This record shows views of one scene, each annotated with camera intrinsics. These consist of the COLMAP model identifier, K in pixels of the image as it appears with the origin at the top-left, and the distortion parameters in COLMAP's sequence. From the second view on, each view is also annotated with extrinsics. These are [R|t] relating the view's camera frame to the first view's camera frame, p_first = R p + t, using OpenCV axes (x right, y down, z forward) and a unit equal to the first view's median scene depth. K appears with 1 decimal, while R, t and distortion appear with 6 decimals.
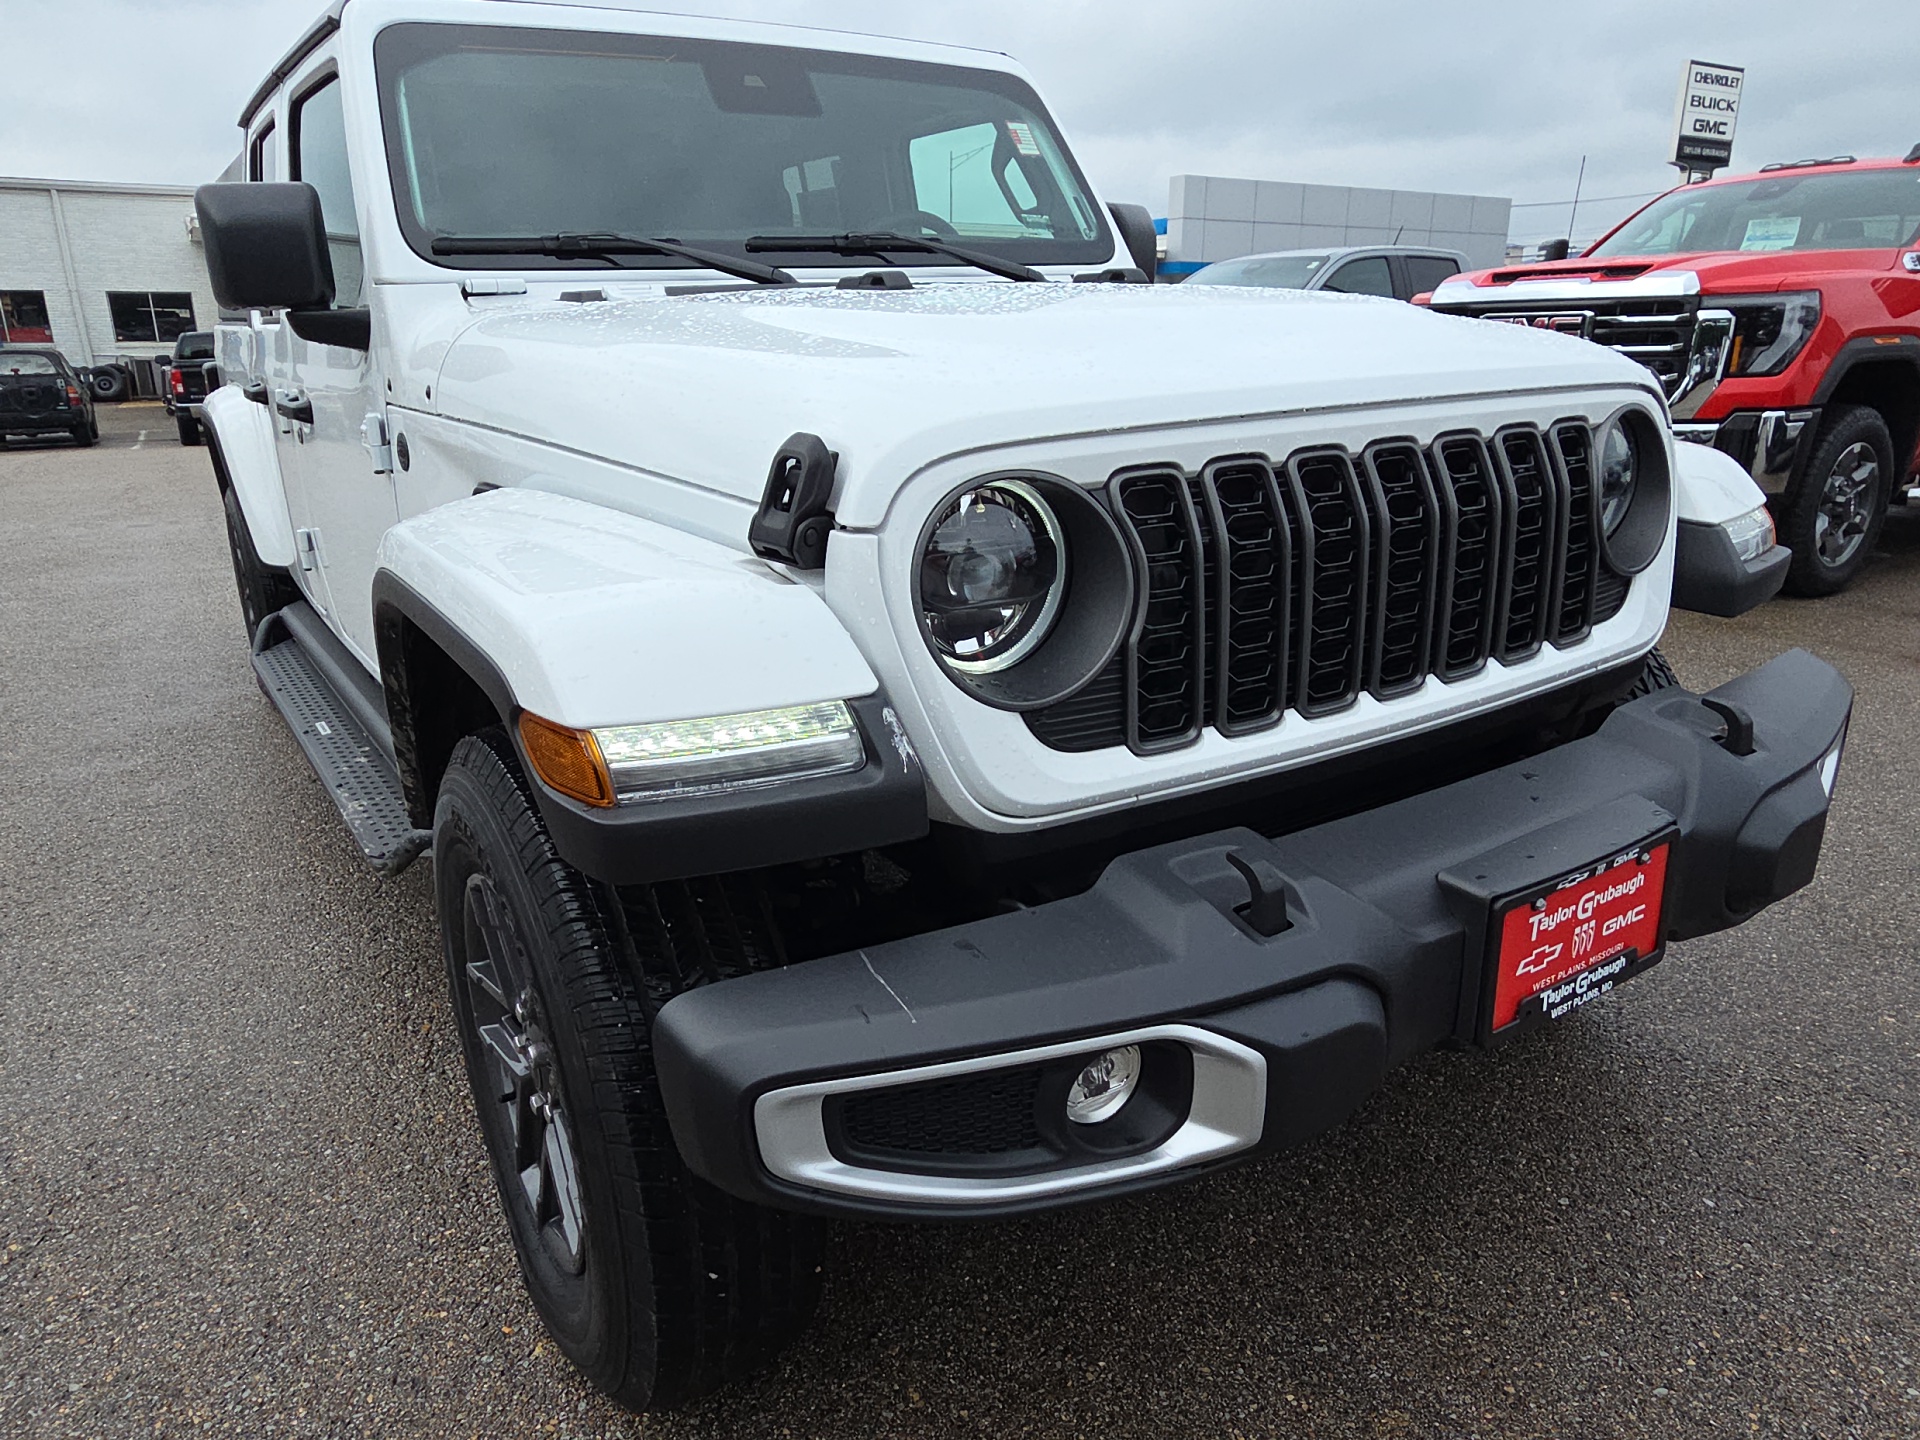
lens RADIAL K [[1271.0, 0, 944.6], [0, 1271.0, 733.6], [0, 0, 1]] dist [-0.001344, 0.004431]
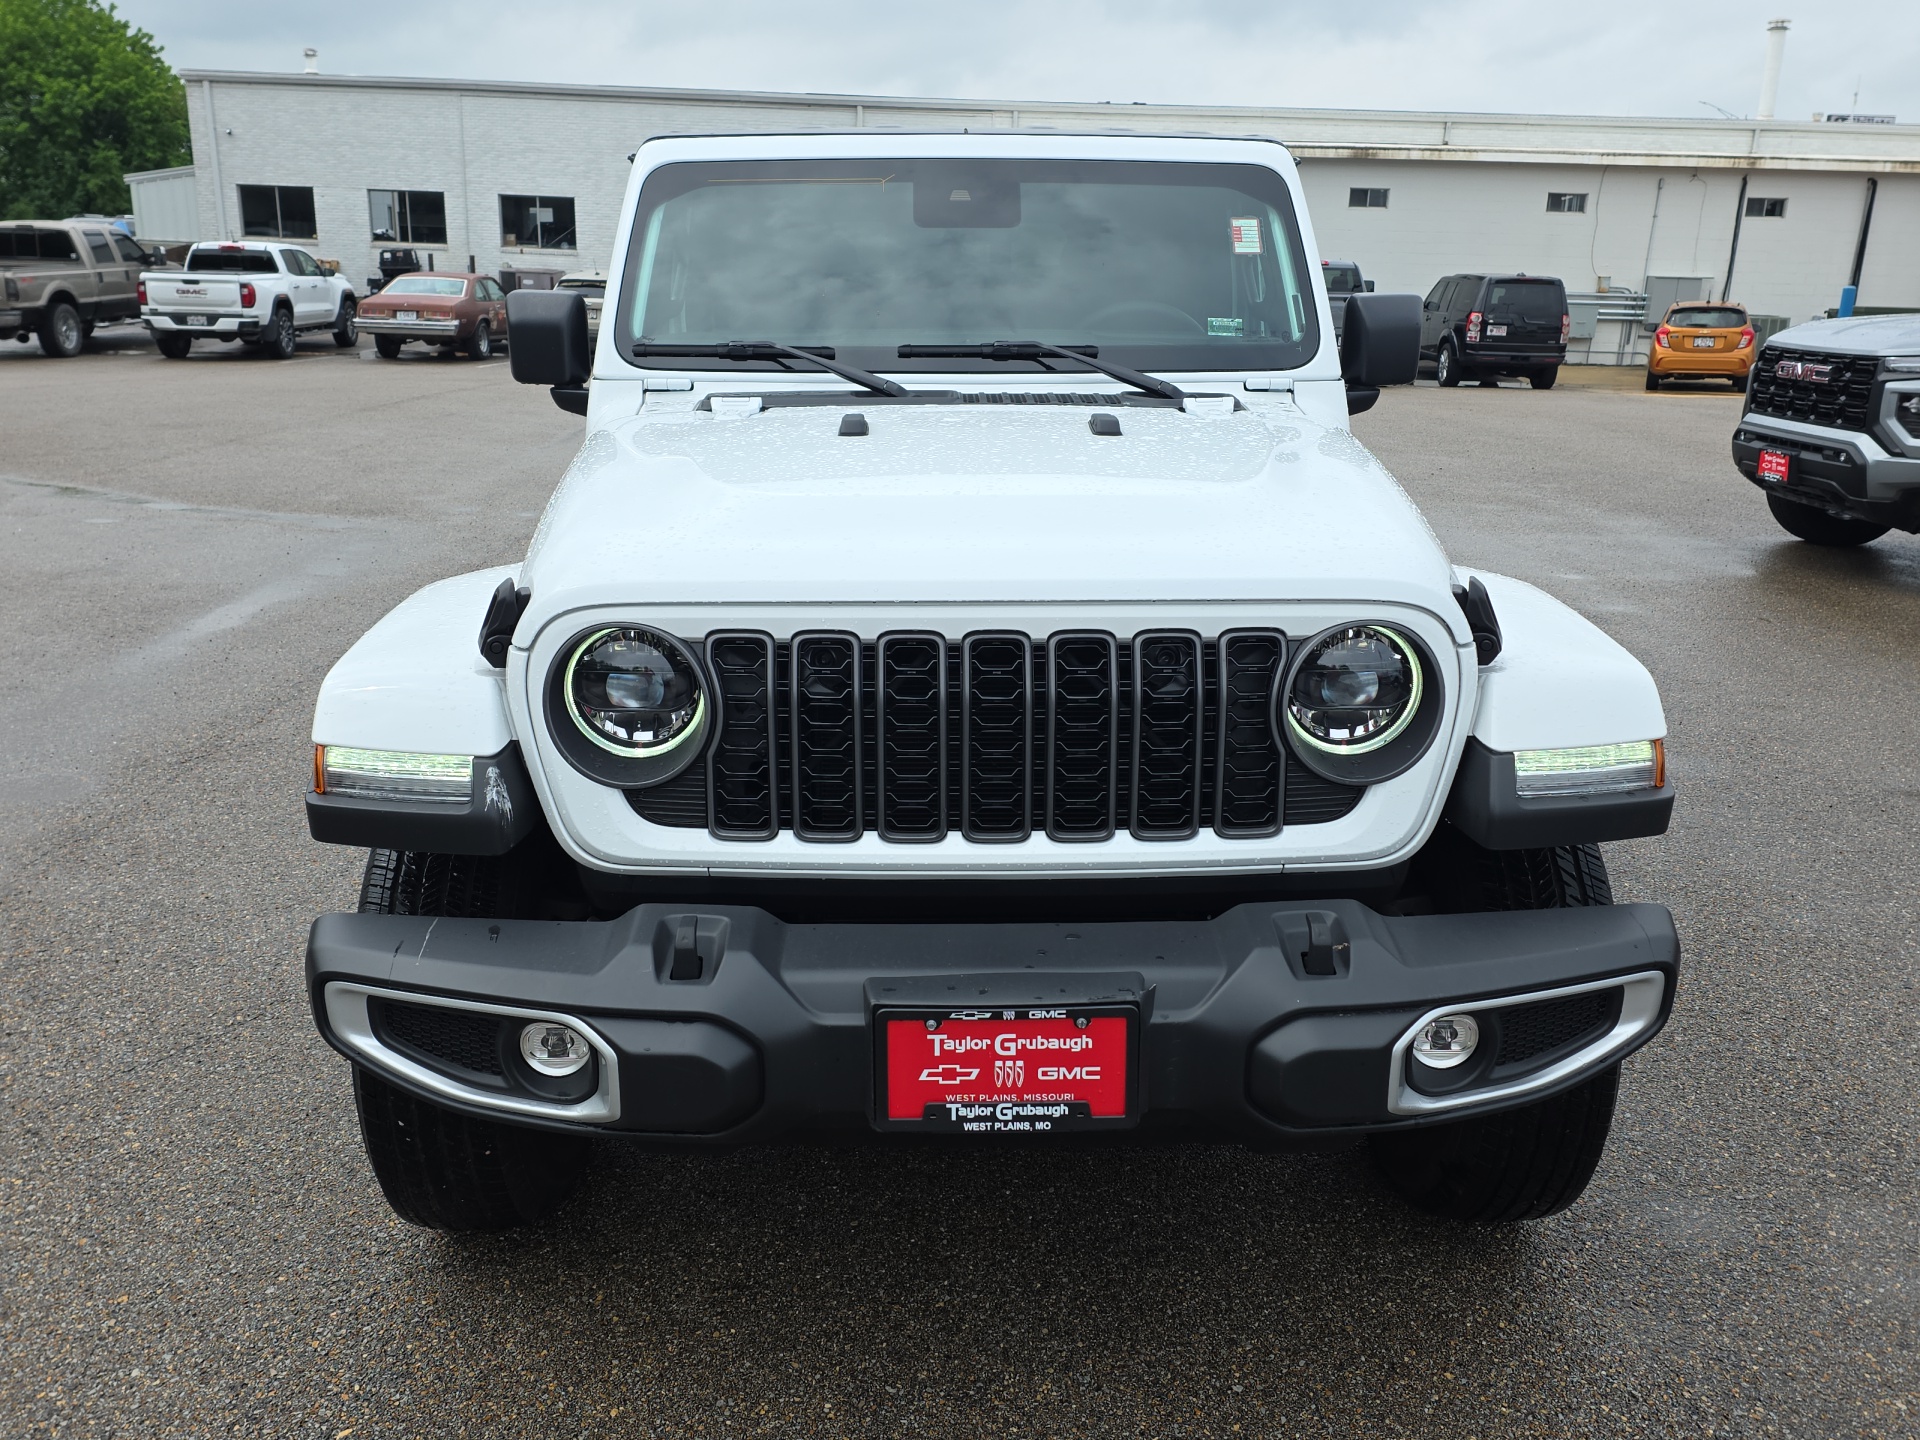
lens RADIAL K [[1571.6, 0, 963.0], [0, 1571.6, 695.8], [0, 0, 1]] dist [0.128679, -0.135047]
pose [[0.857648, 0.171993, -0.484622, 1.103981], [-0.187919, 0.982055, 0.015966, -0.196810], [0.478671, 0.077377, 0.874578, -0.332905]]
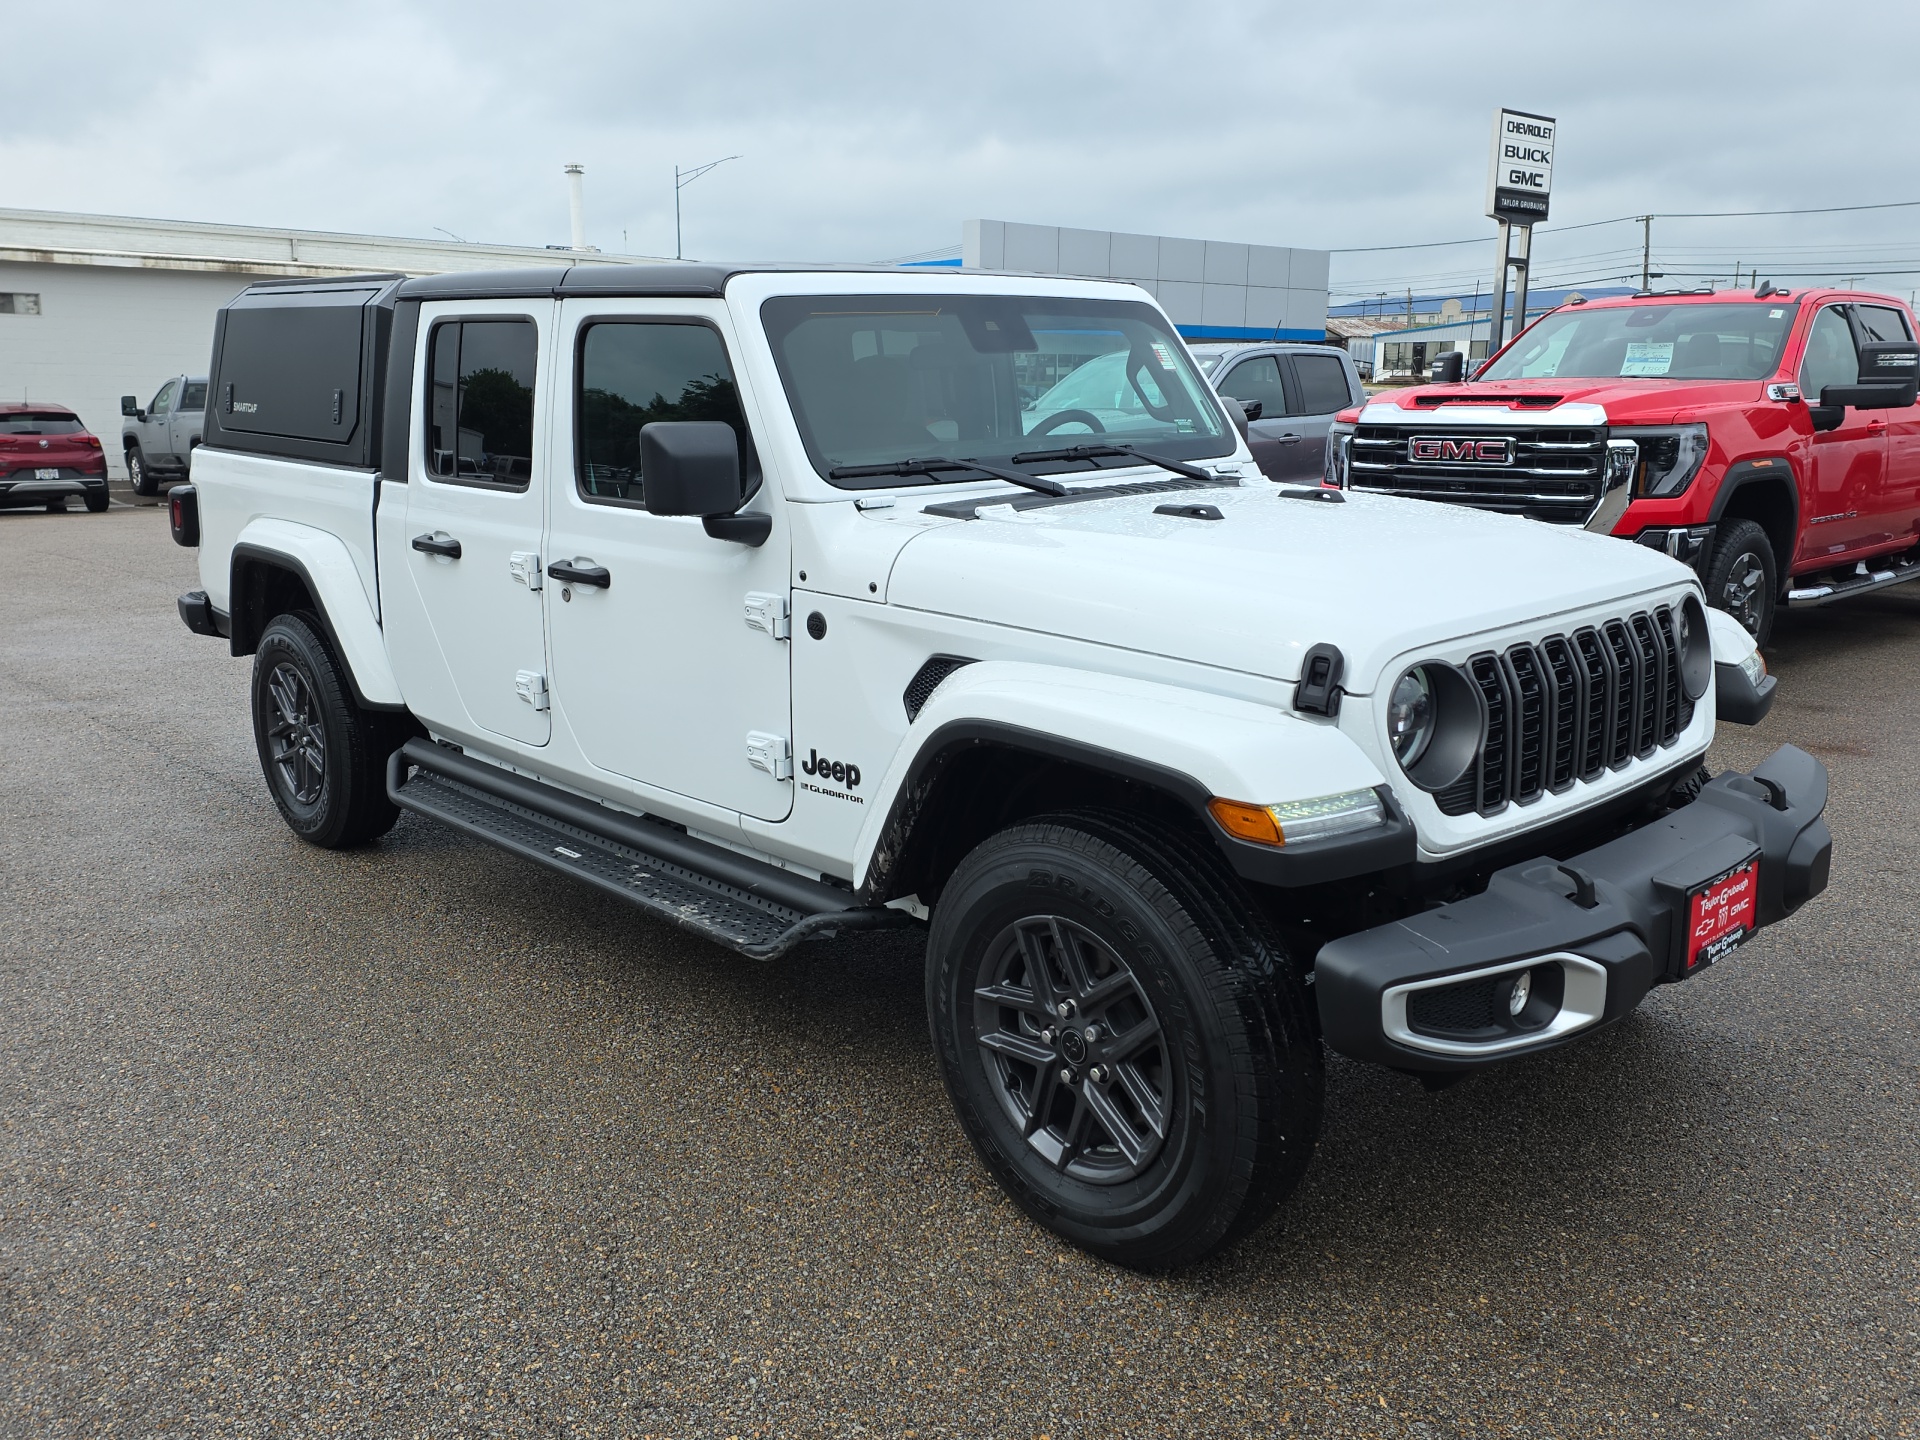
lens RADIAL K [[1588.2, 0, 956.3], [0, 1588.2, 708.8], [0, 0, 1]] dist [0.135418, -0.202775]
pose [[0.982353, -0.025287, 0.185320, -0.902881], [0.043996, 0.994258, -0.097544, 0.049354], [-0.181789, 0.103976, 0.977825, -0.972010]]
